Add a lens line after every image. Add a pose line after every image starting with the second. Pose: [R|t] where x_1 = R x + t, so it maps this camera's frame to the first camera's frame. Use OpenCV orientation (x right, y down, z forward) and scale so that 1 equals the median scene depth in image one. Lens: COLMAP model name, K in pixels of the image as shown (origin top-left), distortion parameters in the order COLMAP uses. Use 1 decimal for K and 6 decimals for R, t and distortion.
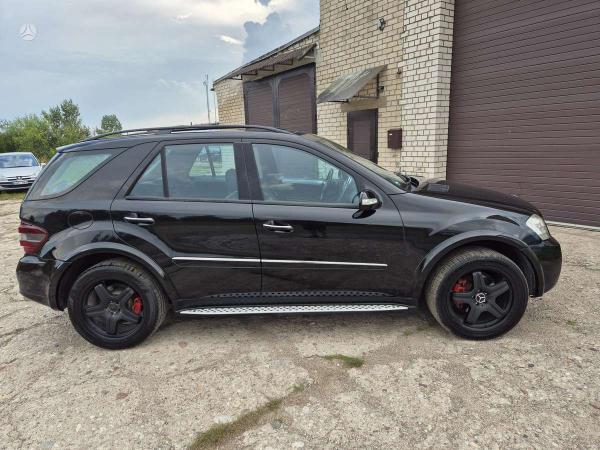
lens RADIAL K [[422.3, 0, 299.3], [0, 422.3, 226.0], [0, 0, 1]] dist [0.003888, 0.008151]
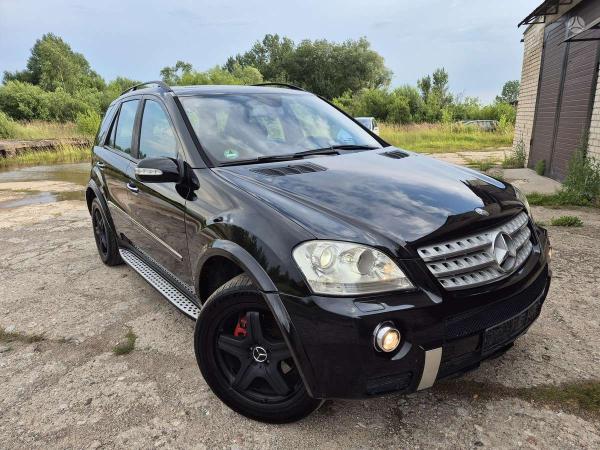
lens RADIAL K [[422.3, 0, 299.2], [0, 422.3, 224.3], [0, 0, 1]] dist [0.003888, 0.008151]
pose [[0.596707, 0.209603, -0.774602, 0.954055], [-0.157690, 0.977091, 0.142920, -0.114956], [0.786813, 0.036865, 0.616089, 0.709040]]
